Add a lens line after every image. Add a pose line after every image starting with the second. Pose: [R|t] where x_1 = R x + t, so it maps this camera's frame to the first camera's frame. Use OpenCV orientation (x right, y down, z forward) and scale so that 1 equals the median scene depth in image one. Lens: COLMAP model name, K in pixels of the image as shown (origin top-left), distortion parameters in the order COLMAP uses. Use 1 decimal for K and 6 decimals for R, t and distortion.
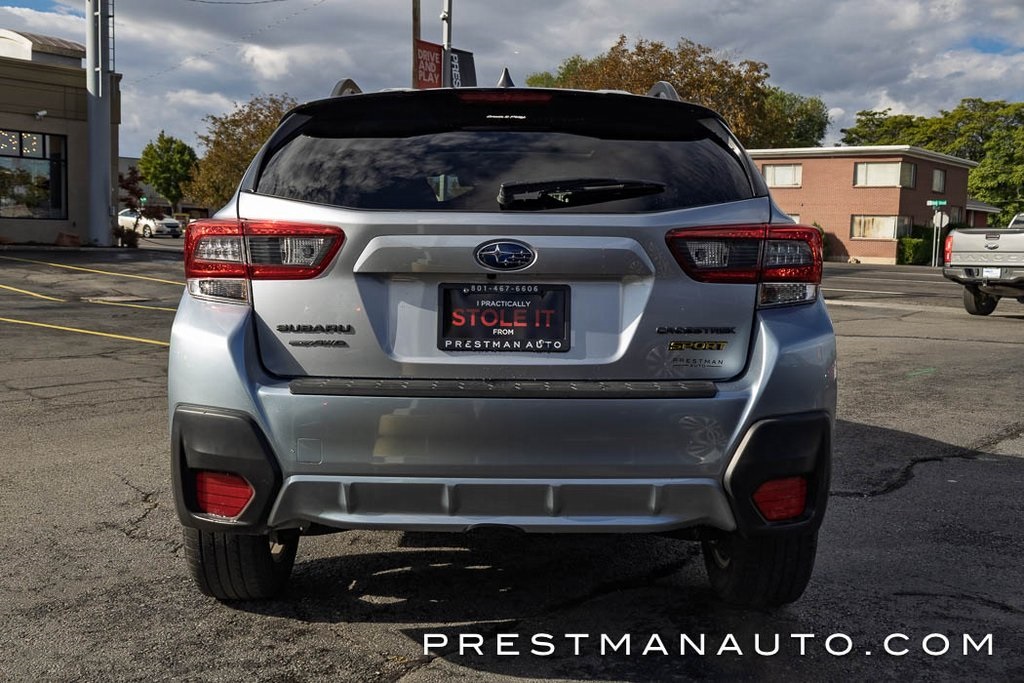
lens RADIAL K [[1066.3, 0, 512.6], [0, 1066.3, 336.9], [0, 0, 1]] dist [0.051558, 0.000000]
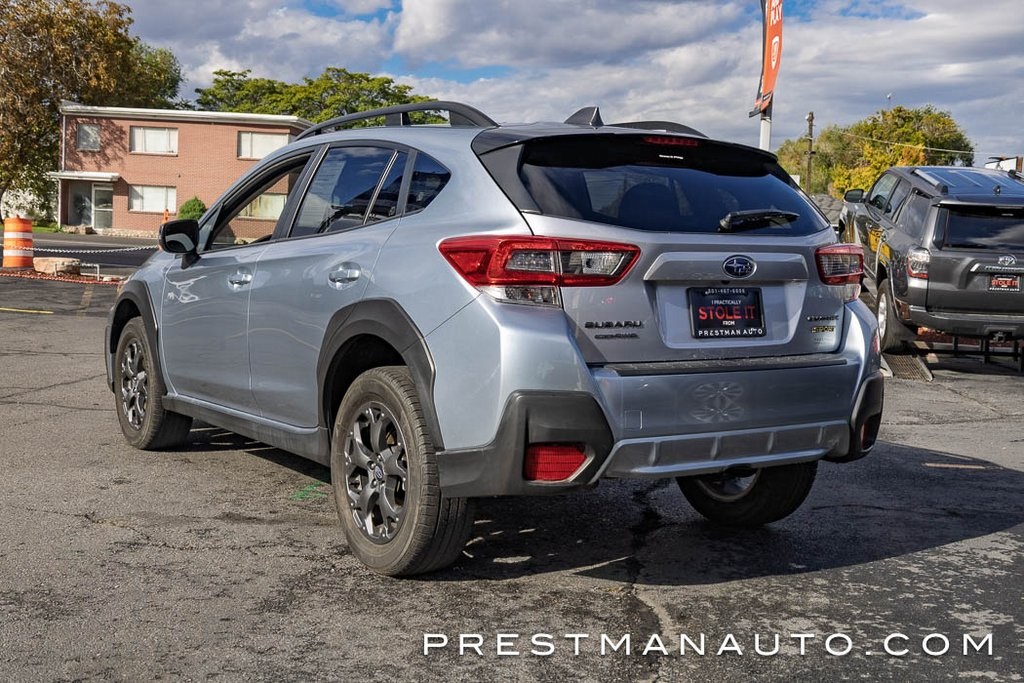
lens RADIAL K [[1288.0, 0, 515.2], [0, 1288.0, 346.5], [0, 0, 1]] dist [0.025597, 0.000000]
pose [[0.826343, -0.038604, 0.561842, -0.955268], [0.030464, 0.999251, 0.023851, -0.018438], [-0.562342, -0.002593, 0.826901, -0.161560]]
